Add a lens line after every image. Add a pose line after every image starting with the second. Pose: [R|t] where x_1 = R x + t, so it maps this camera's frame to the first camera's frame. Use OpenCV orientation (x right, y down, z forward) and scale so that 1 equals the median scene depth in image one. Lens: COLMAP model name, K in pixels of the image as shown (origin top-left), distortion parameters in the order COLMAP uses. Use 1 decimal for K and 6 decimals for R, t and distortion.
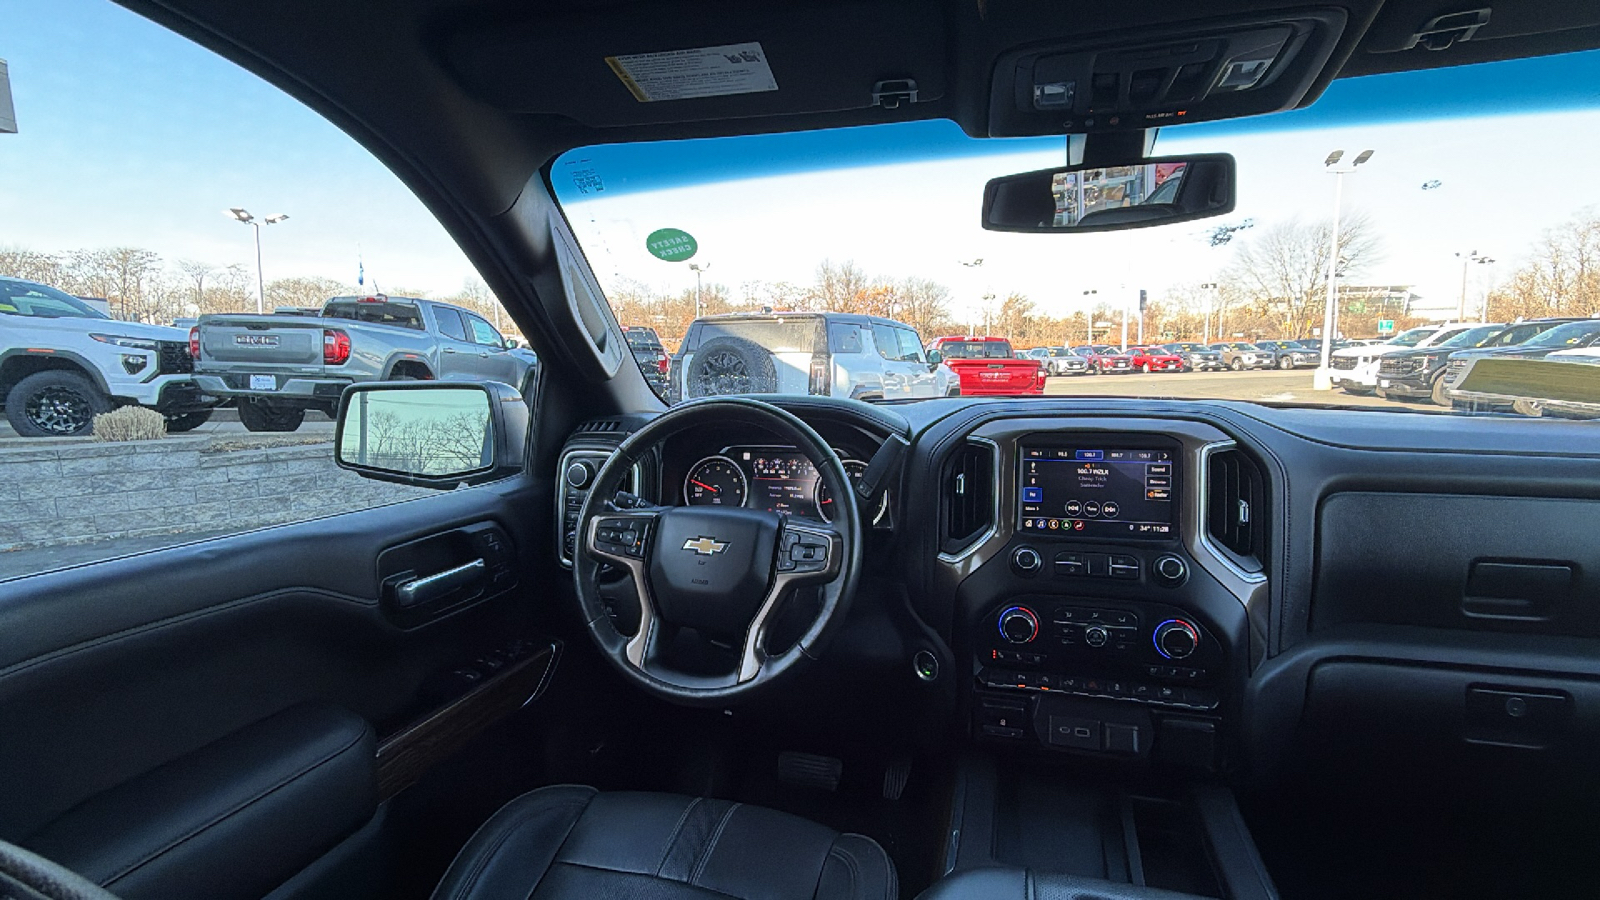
lens RADIAL K [[728.6, 0, 803.9], [0, 728.6, 456.9], [0, 0, 1]] dist [0.000913, -0.001167]
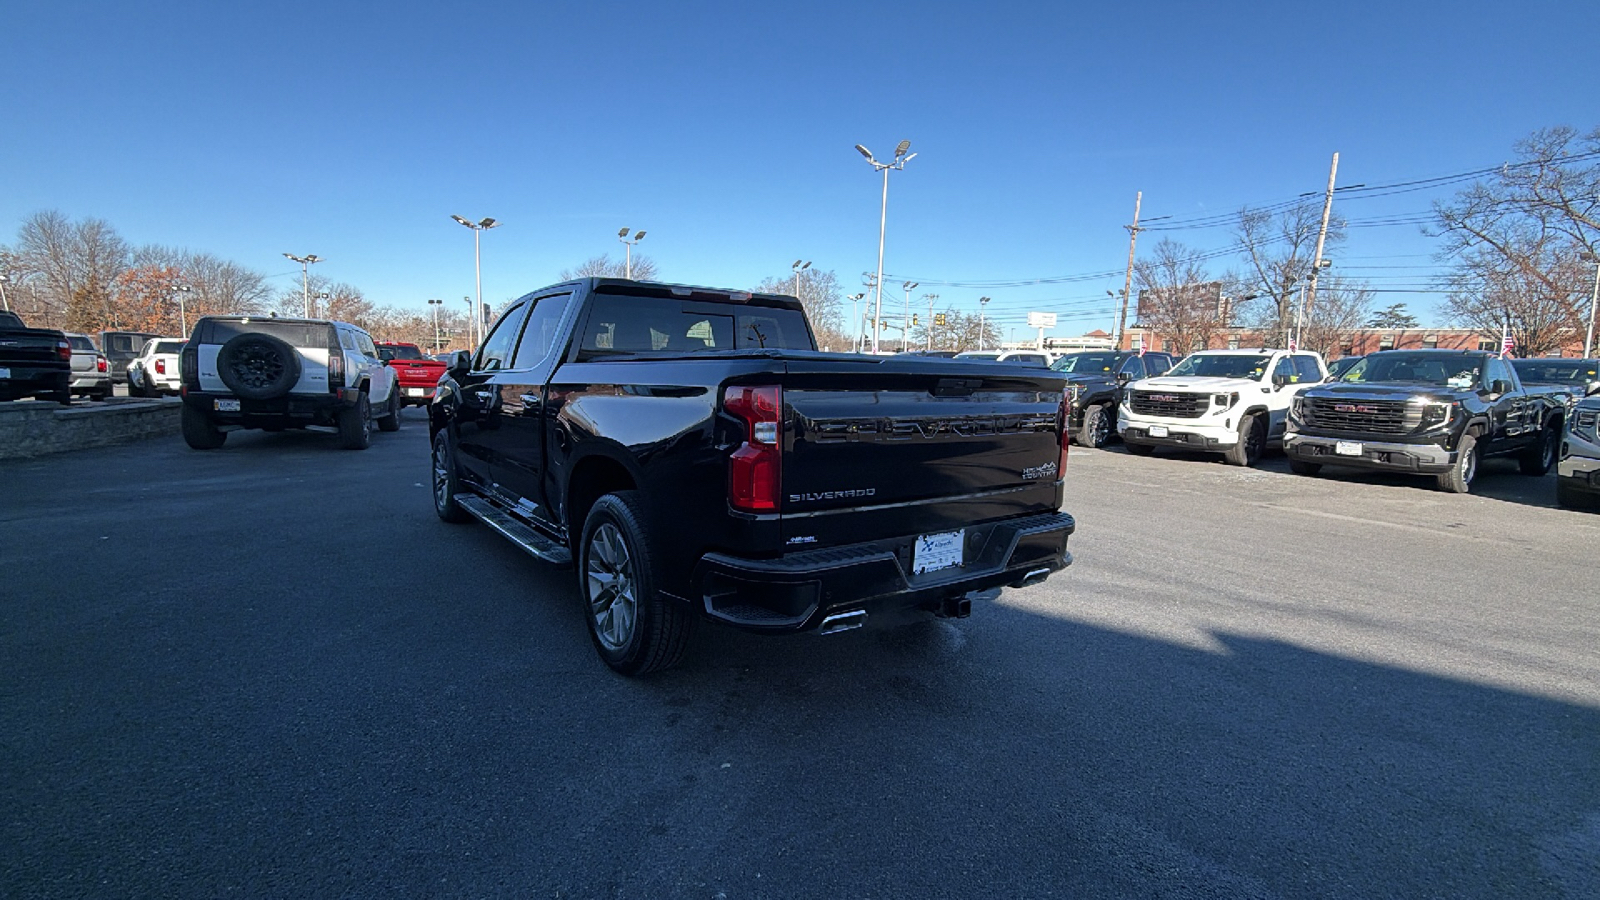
lens RADIAL K [[728.6, 0, 802.4], [0, 728.6, 453.7], [0, 0, 1]] dist [0.000913, -0.001167]
pose [[0.664526, -0.056491, 0.745127, -0.149201], [0.070134, 0.997452, 0.013073, 0.038292], [-0.743966, 0.043572, 0.666795, -0.222128]]
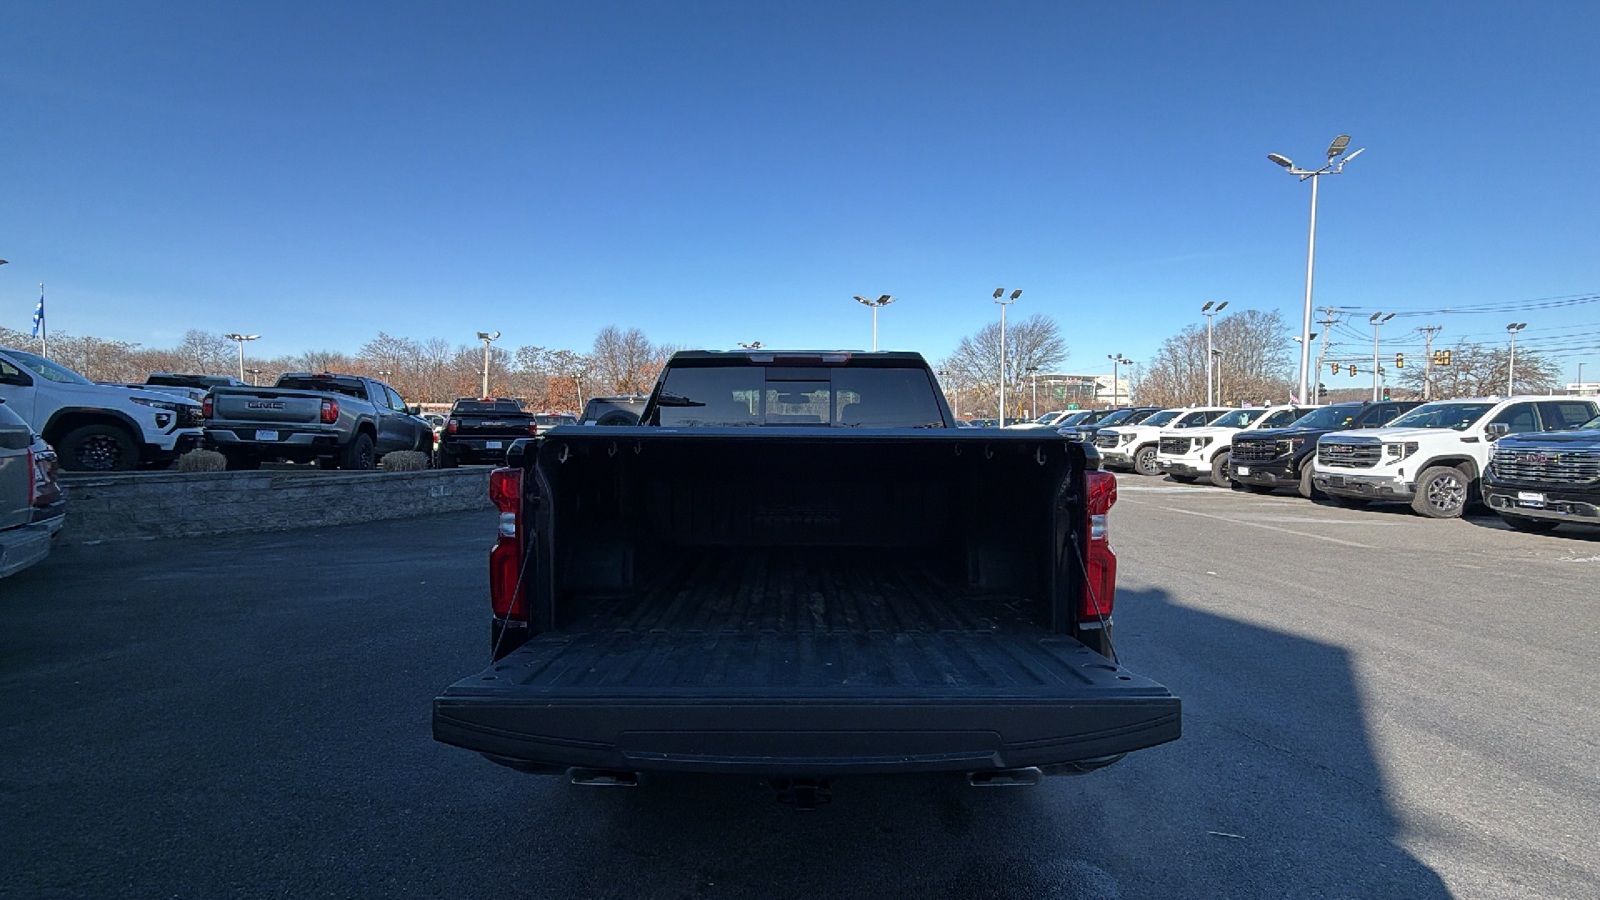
lens RADIAL K [[728.6, 0, 800.0], [0, 728.6, 452.4], [0, 0, 1]] dist [0.000913, -0.001167]
pose [[0.956791, 0.005104, 0.290731, -0.062260], [0.024767, 0.994782, -0.098972, 0.033260], [-0.289719, 0.101896, 0.951672, -0.219592]]
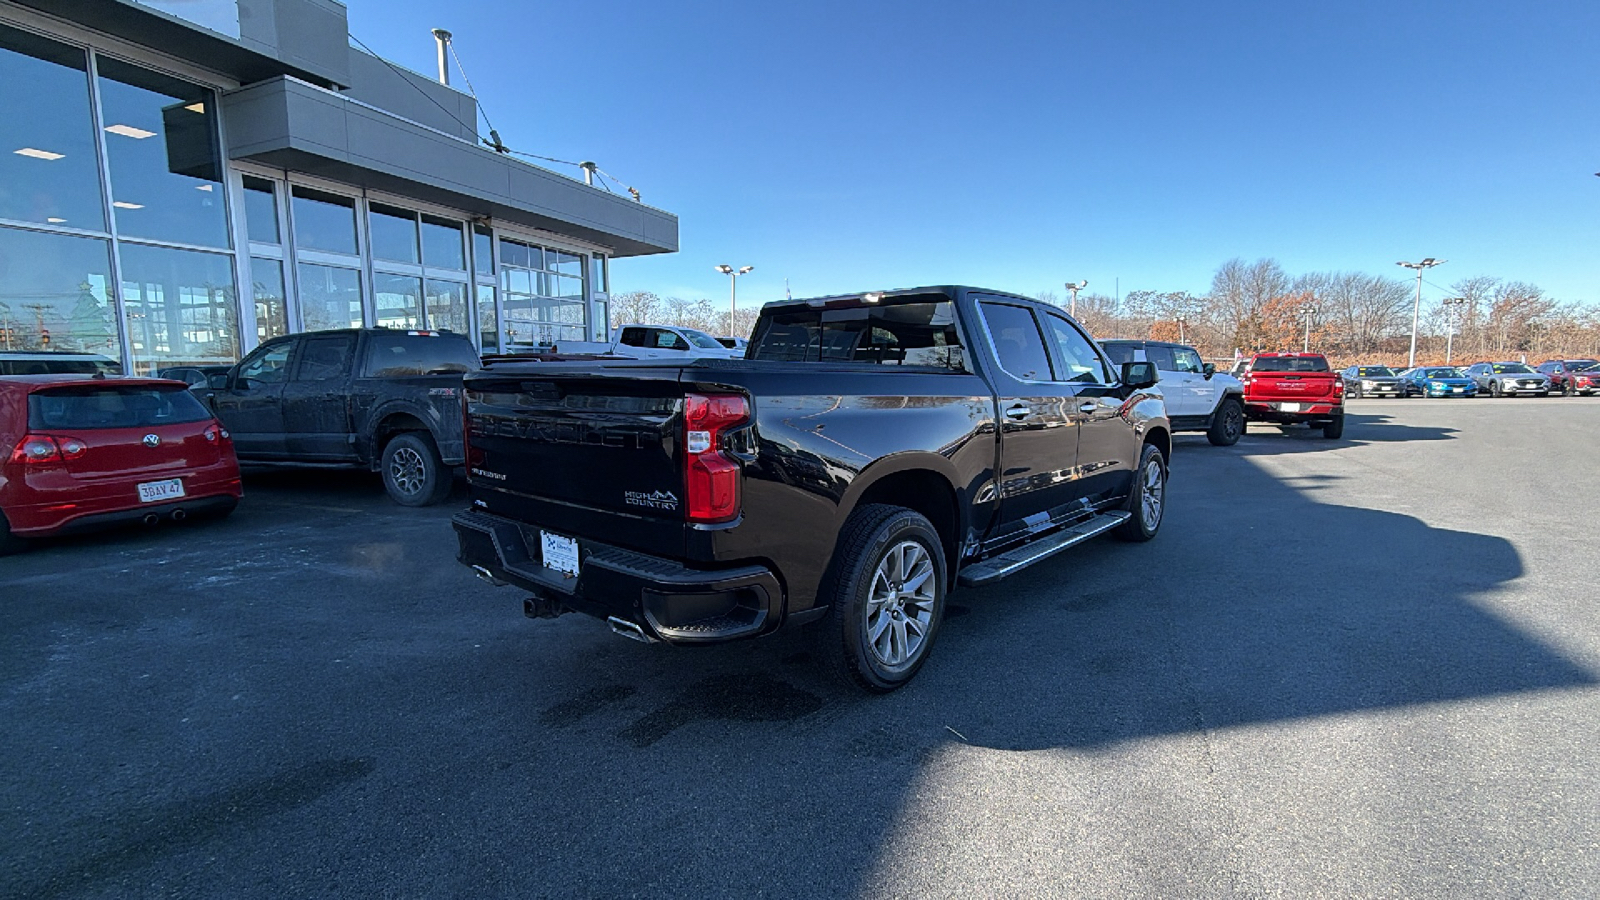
lens RADIAL K [[728.6, 0, 794.0], [0, 728.6, 456.7], [0, 0, 1]] dist [0.000913, -0.001167]
pose [[0.870601, 0.061388, -0.488145, 0.078490], [-0.072499, 0.997361, -0.003875, 0.039288], [0.486619, 0.038764, 0.872754, -0.249527]]
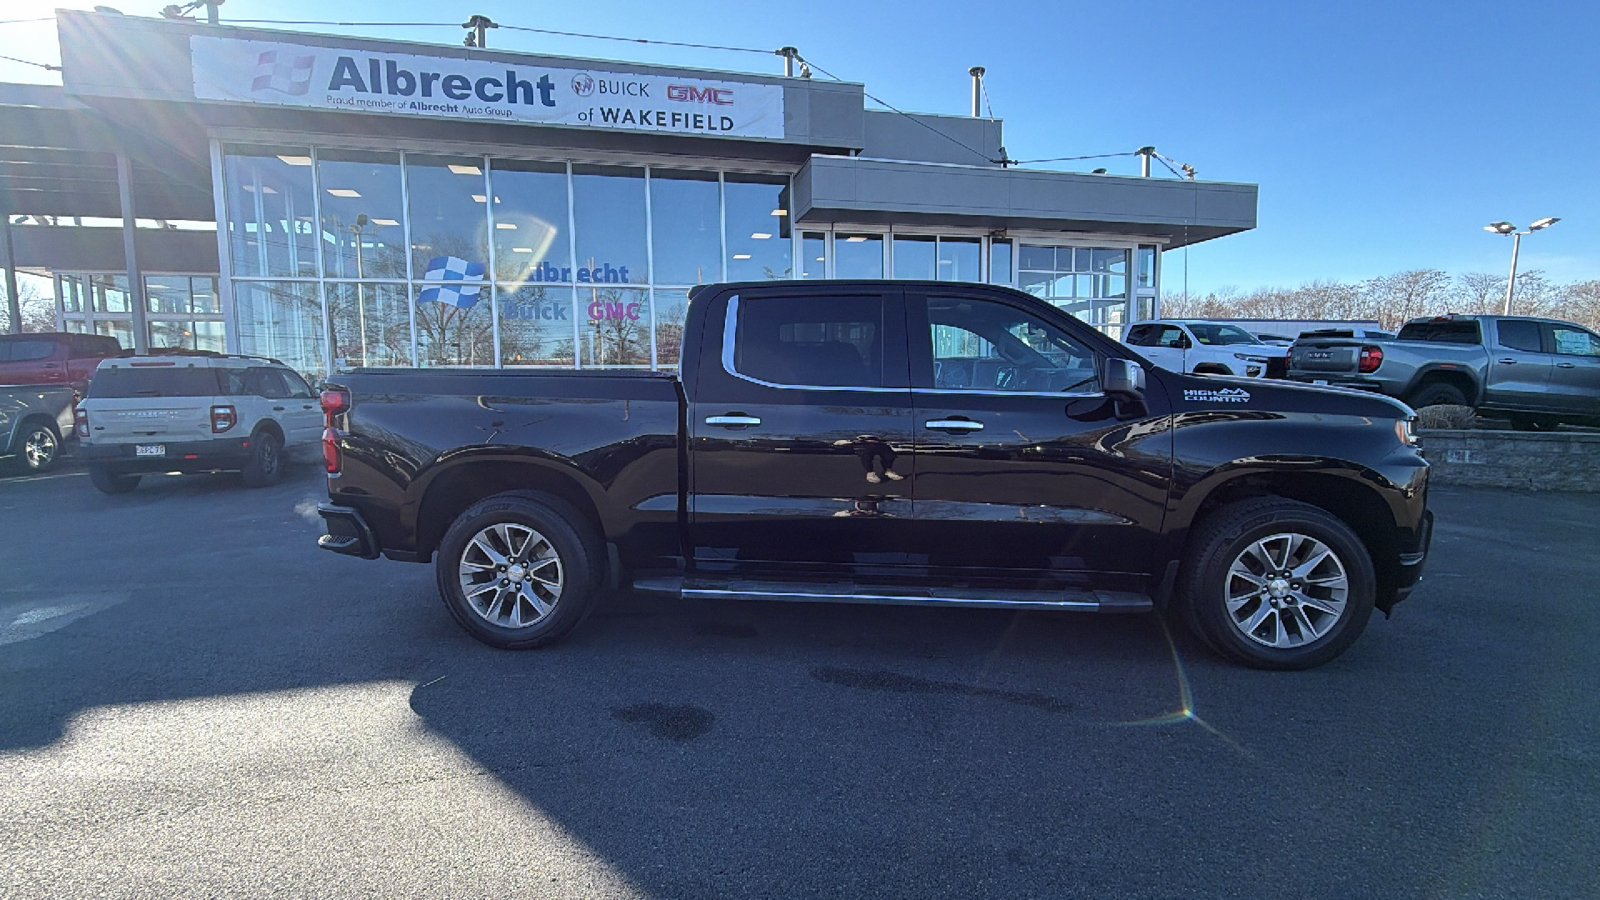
lens RADIAL K [[728.6, 0, 794.7], [0, 728.6, 450.2], [0, 0, 1]] dist [0.000913, -0.001167]
pose [[0.125163, 0.105239, -0.986539, 0.200094], [-0.135212, 0.986890, 0.088122, 0.013579], [0.982879, 0.122363, 0.137752, -0.071111]]
